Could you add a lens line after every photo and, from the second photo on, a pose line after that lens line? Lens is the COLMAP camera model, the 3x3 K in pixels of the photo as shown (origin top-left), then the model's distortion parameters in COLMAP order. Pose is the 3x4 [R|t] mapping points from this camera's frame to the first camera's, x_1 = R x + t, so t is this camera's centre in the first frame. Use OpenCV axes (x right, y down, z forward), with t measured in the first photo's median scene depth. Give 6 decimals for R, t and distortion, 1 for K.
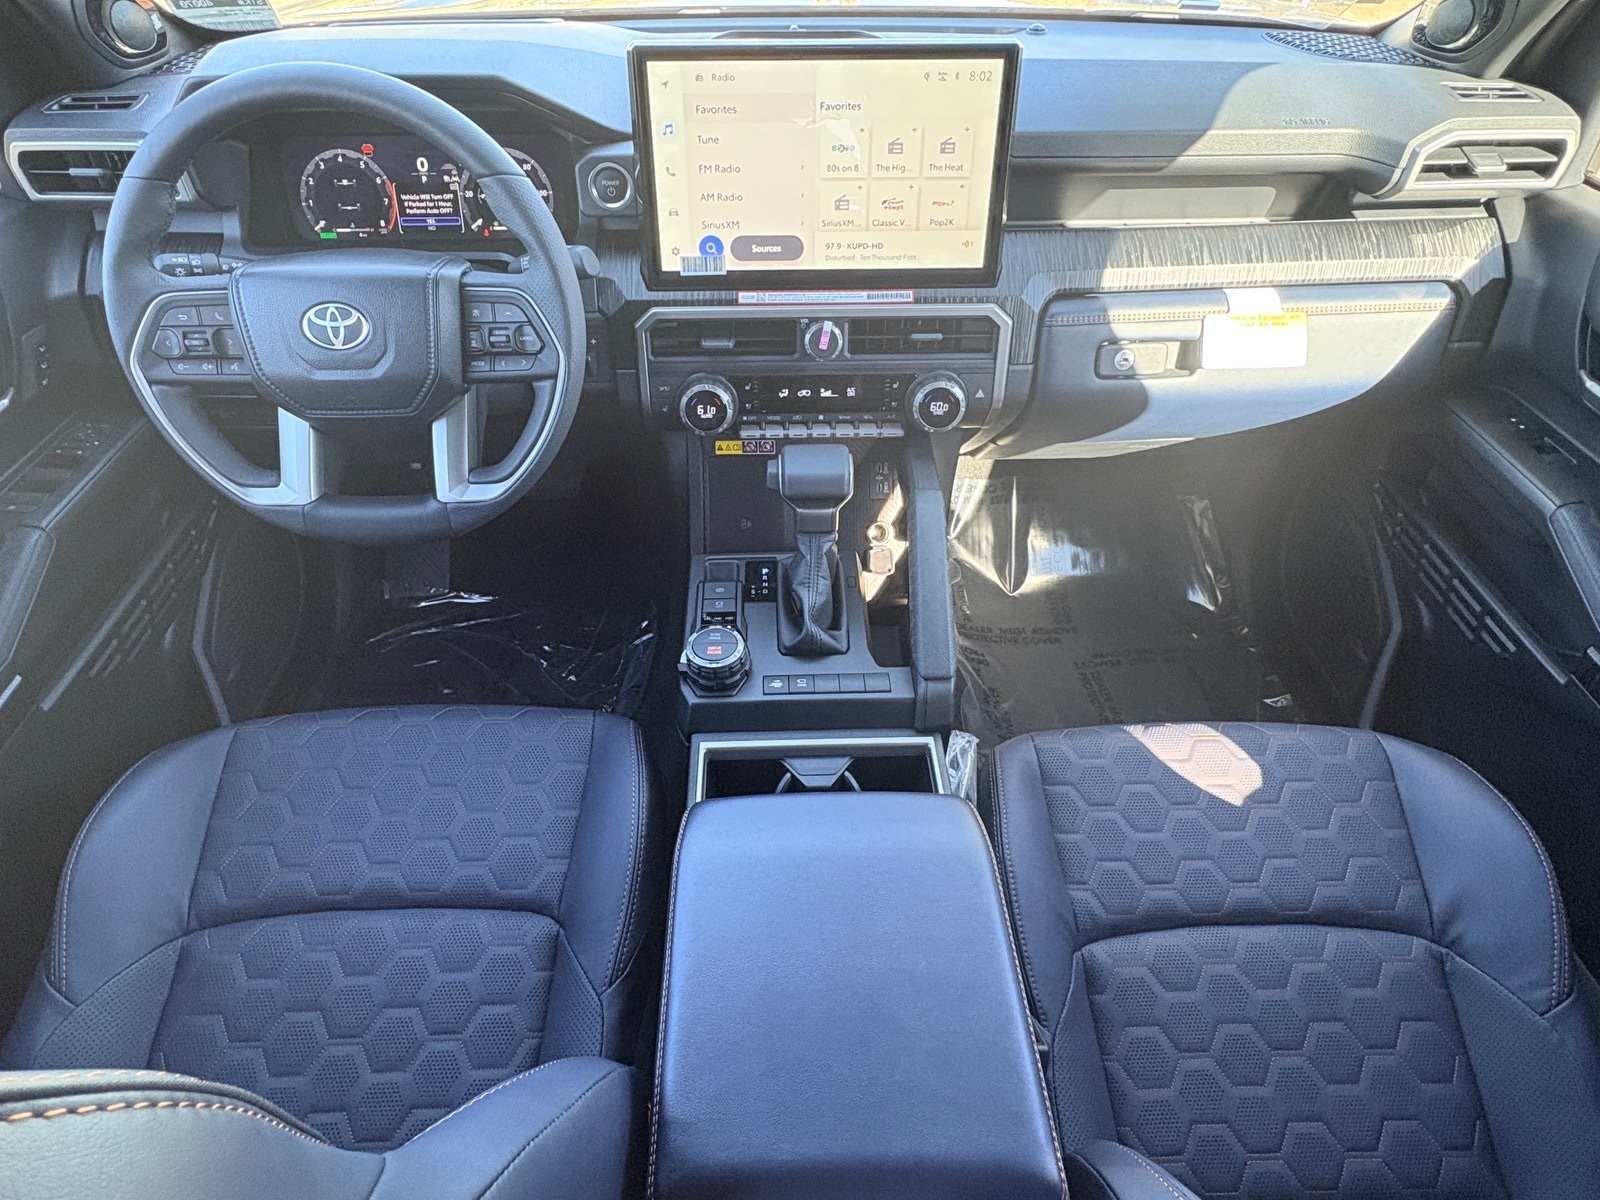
lens RADIAL K [[918.1, 0, 787.4], [0, 918.1, 596.1], [0, 0, 1]] dist [-0.001803, 0.001024]
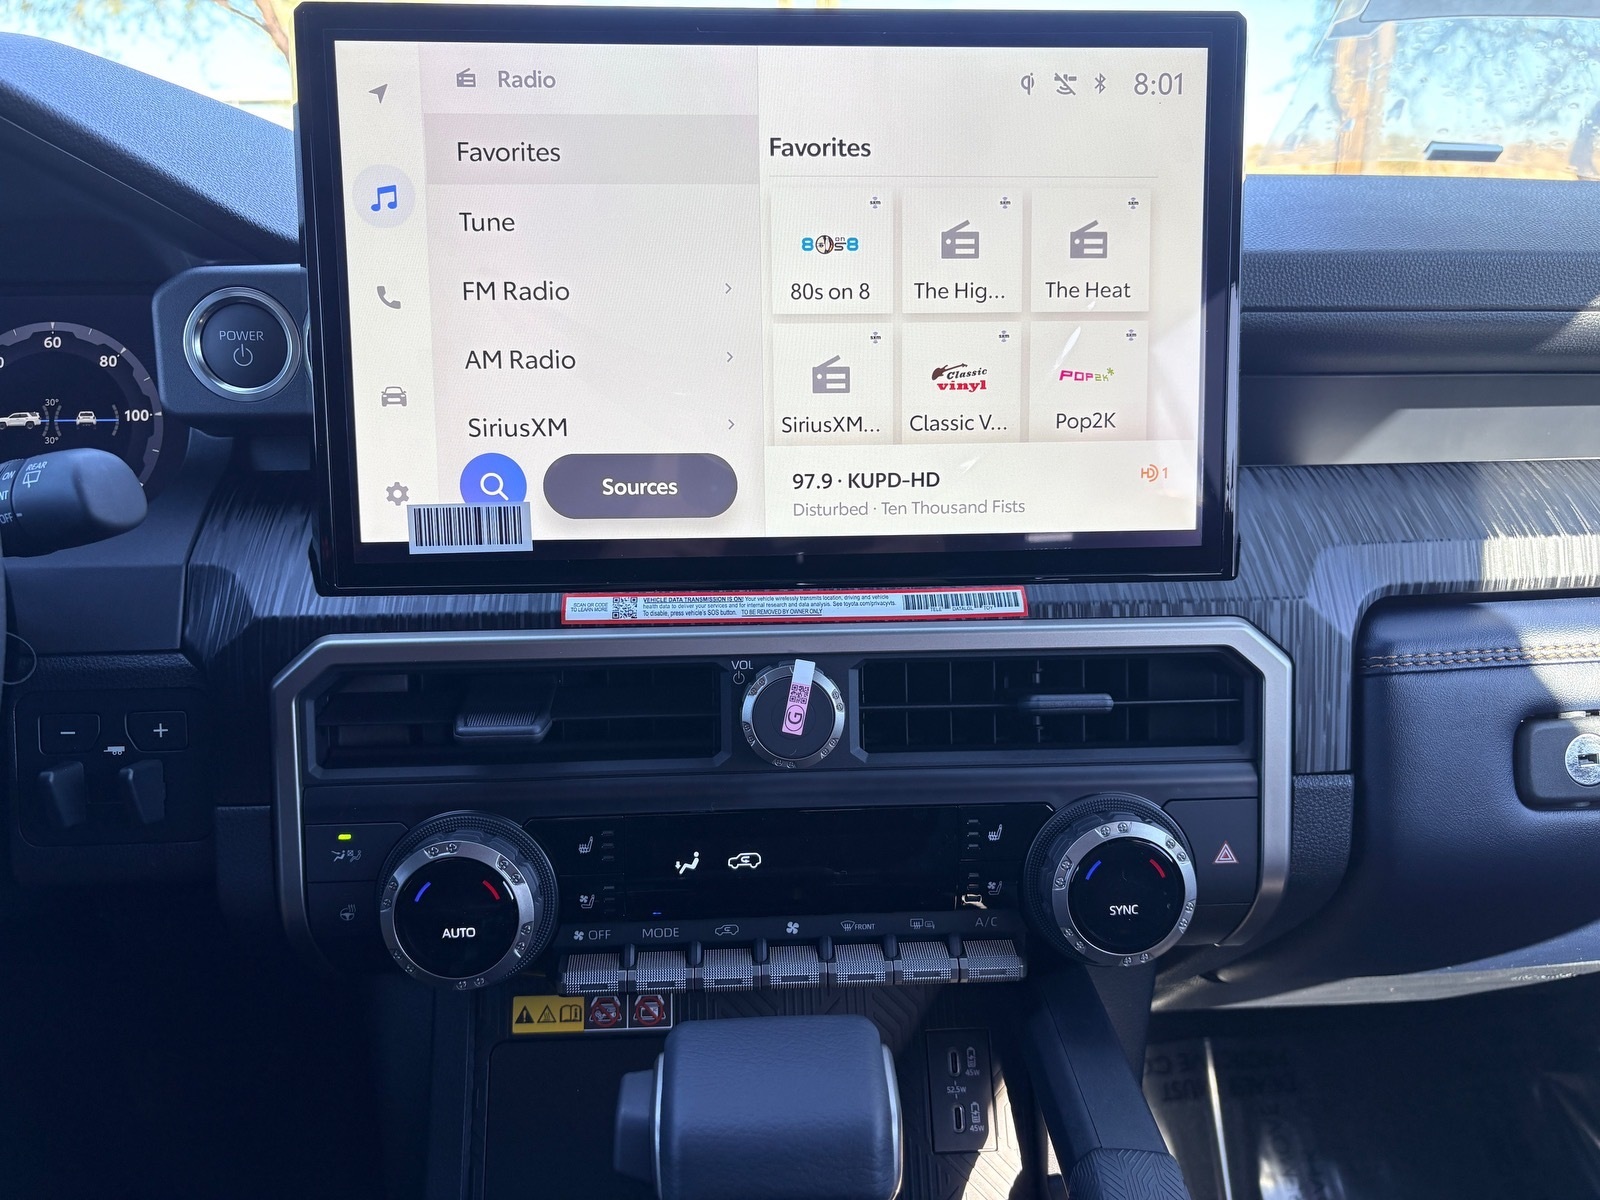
lens RADIAL K [[1234.0, 0, 803.7], [0, 1234.0, 598.8], [0, 0, 1]] dist [0.025682, -0.035308]
pose [[0.999202, -0.010428, 0.038566, 0.025032], [0.025945, 0.903435, -0.427939, -0.109571], [-0.030379, 0.428598, 0.902984, 0.535721]]
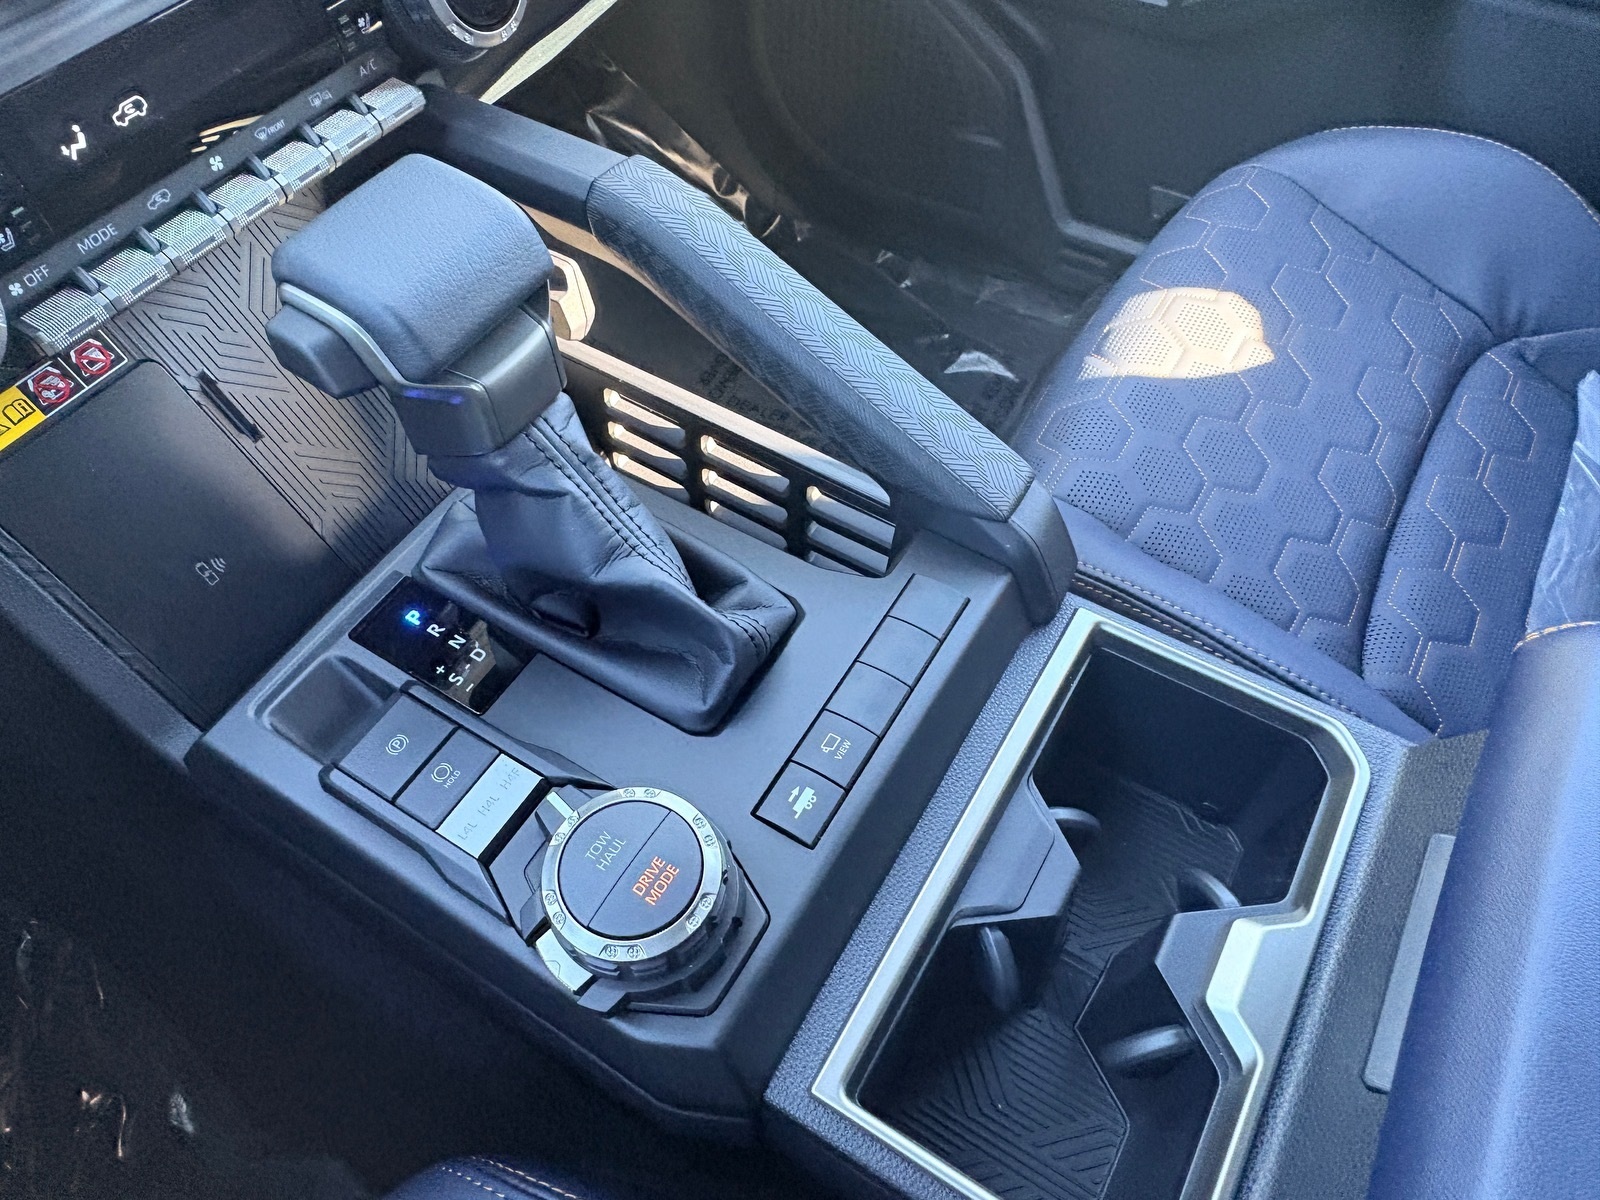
lens RADIAL K [[1089.1, 0, 757.4], [0, 1089.1, 599.1], [0, 0, 1]] dist [0.000868, 0.001367]
pose [[0.553680, -0.679188, 0.481811, -0.159681], [0.574958, 0.730343, 0.368812, -0.119462], [-0.602380, 0.072817, 0.794881, 0.616980]]
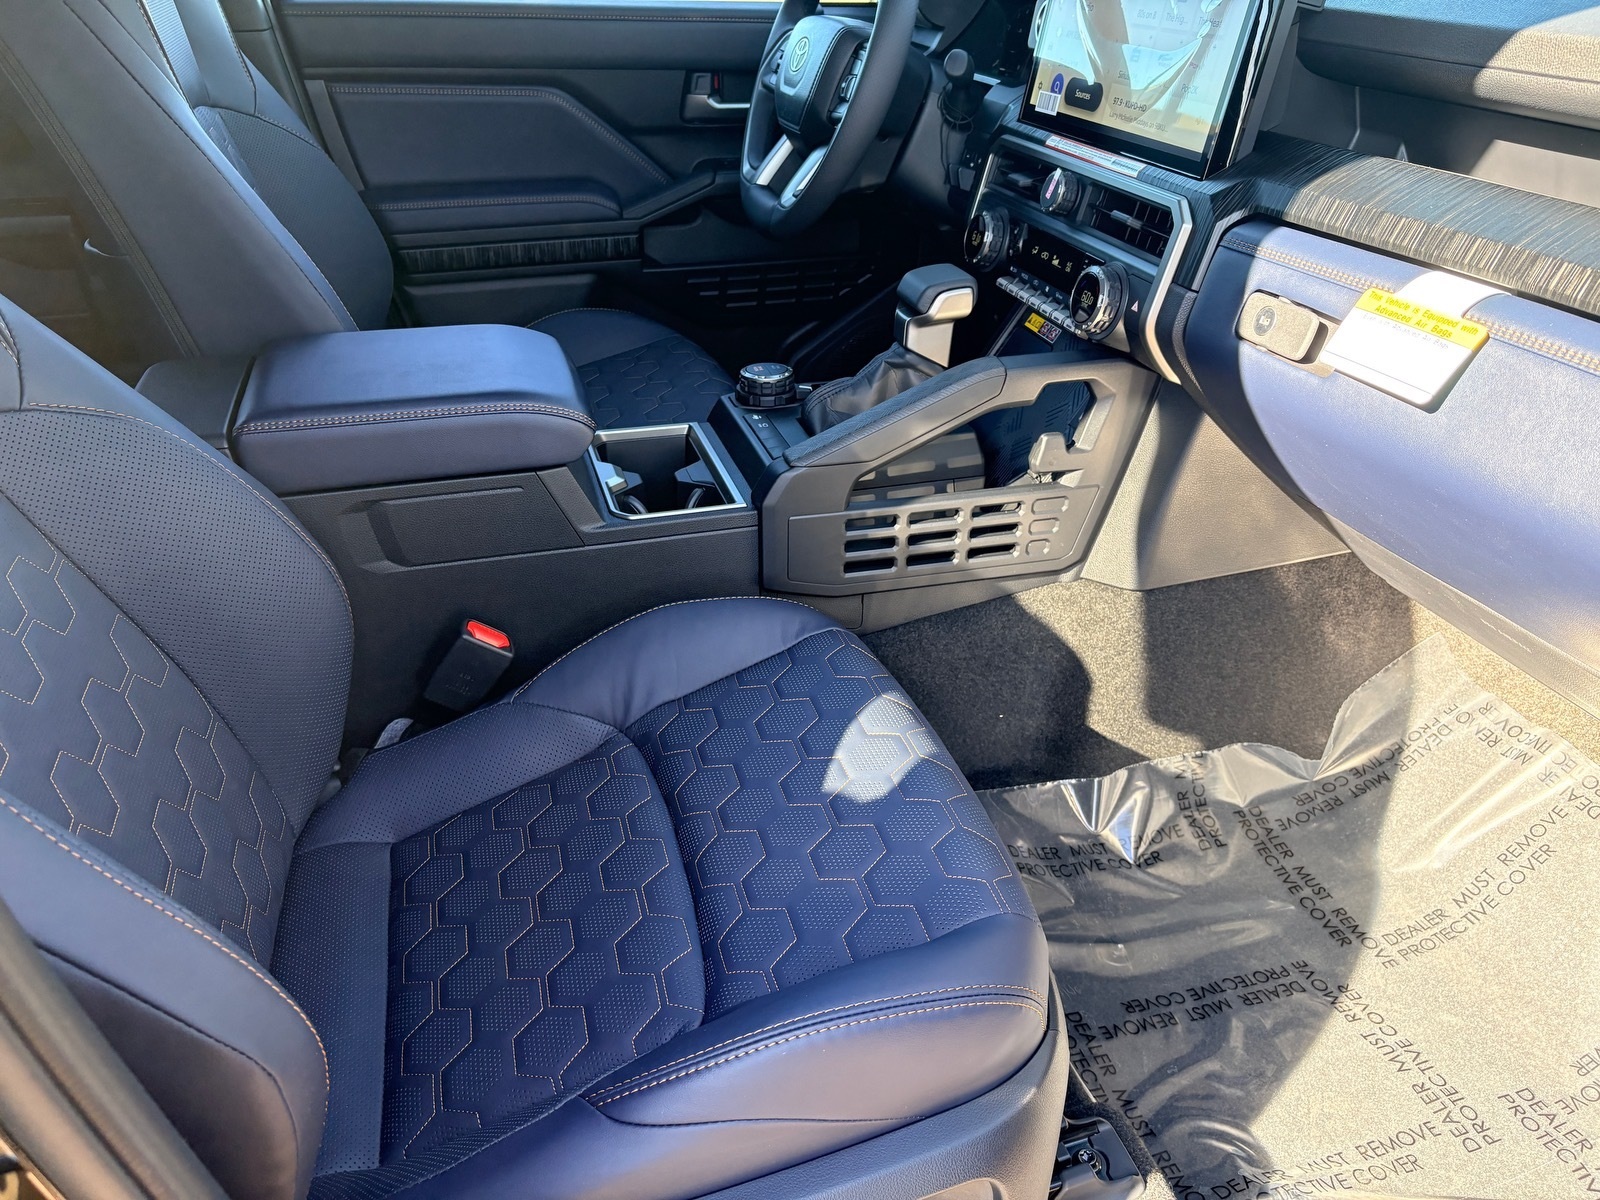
lens RADIAL K [[1234.0, 0, 801.2], [0, 1234.0, 593.2], [0, 0, 1]] dist [0.025682, -0.035308]
pose [[0.253533, 0.461766, -0.849996, 1.206018], [-0.658509, 0.726055, 0.198017, -0.063682], [0.708581, 0.509526, 0.488155, 0.415386]]
